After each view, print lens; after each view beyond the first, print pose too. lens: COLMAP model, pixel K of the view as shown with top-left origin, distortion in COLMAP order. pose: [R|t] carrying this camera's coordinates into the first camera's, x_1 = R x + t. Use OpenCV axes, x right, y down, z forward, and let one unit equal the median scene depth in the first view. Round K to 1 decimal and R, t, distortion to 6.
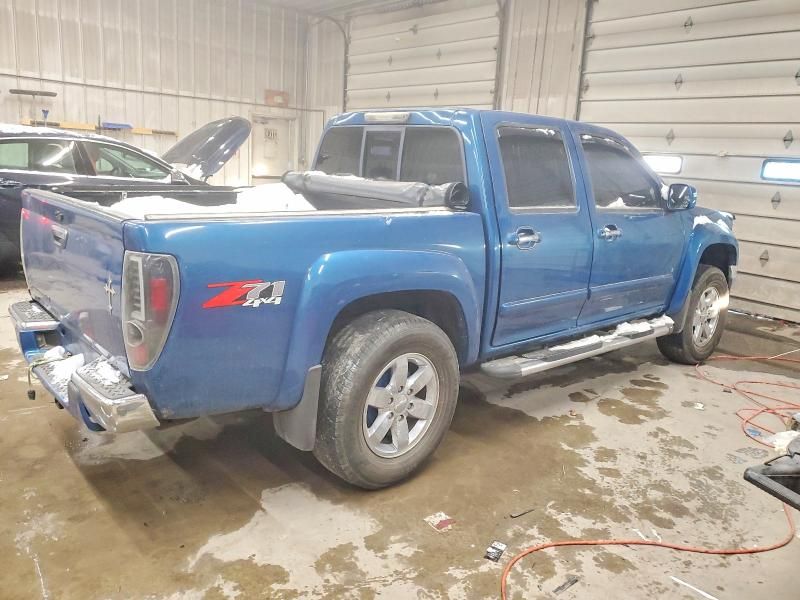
lens RADIAL K [[636.7, 0, 402.4], [0, 636.7, 296.7], [0, 0, 1]] dist [0.017229, 0.010927]
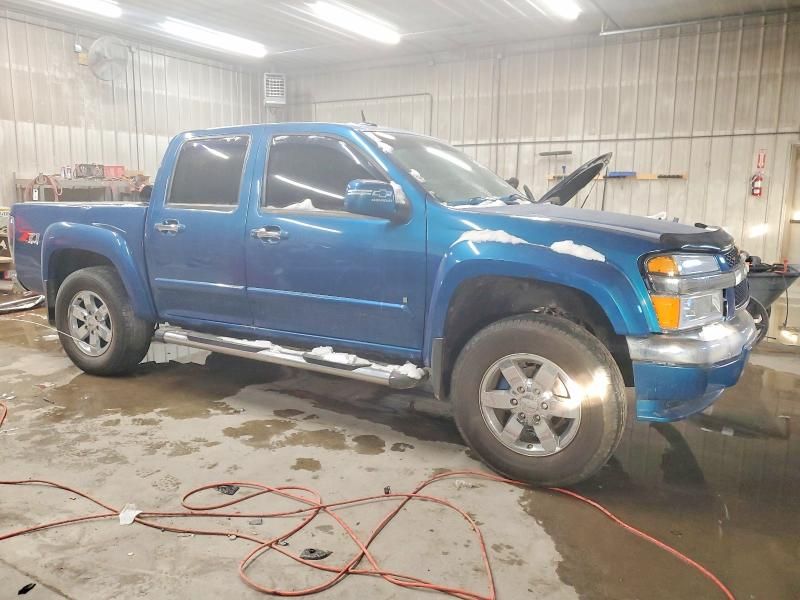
lens RADIAL K [[636.7, 0, 378.2], [0, 636.7, 296.4], [0, 0, 1]] dist [0.017229, 0.010927]
pose [[0.274084, 0.100501, -0.956440, 1.231924], [-0.199455, 0.978841, 0.045698, -0.081016], [0.940795, 0.178241, 0.288331, 0.856646]]
